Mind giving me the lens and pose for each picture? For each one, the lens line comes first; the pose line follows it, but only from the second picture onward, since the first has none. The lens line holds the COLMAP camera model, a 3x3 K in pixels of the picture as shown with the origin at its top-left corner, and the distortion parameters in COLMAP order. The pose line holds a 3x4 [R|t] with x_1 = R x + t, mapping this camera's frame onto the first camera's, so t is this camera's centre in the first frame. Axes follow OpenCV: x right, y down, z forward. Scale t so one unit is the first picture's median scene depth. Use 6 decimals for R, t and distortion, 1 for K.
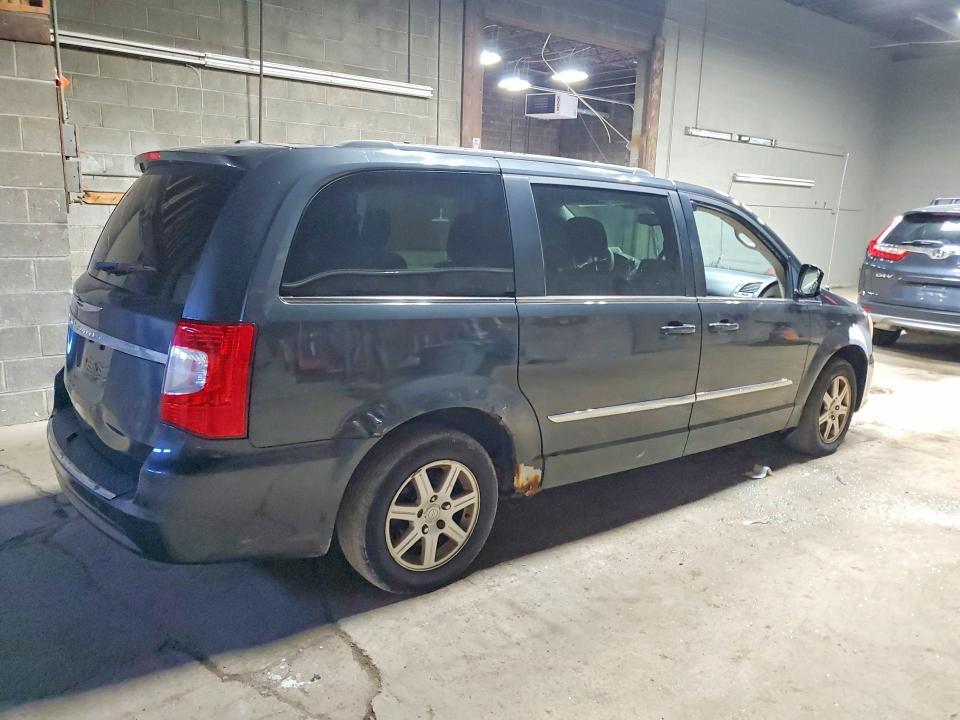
lens RADIAL K [[774.2, 0, 487.6], [0, 774.2, 364.8], [0, 0, 1]] dist [0.012286, 0.030774]
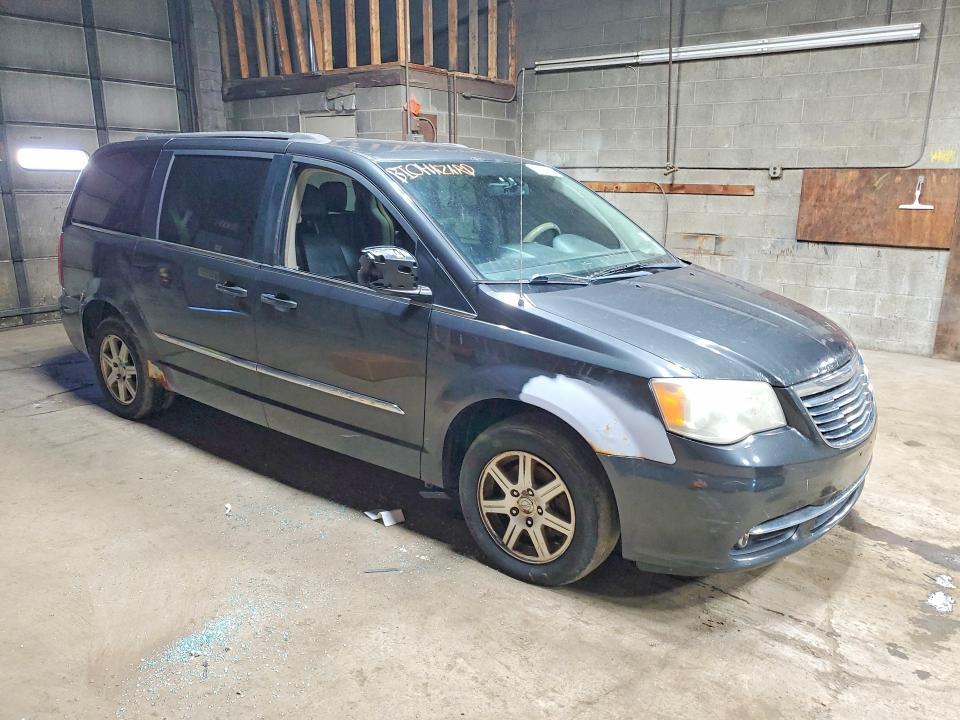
lens RADIAL K [[774.2, 0, 487.5], [0, 774.2, 356.5], [0, 0, 1]] dist [0.012286, 0.030774]
pose [[0.211371, 0.189614, -0.958837, 0.978094], [-0.210325, 0.966844, 0.144832, -0.131602], [0.954508, 0.171054, 0.244244, 0.808581]]
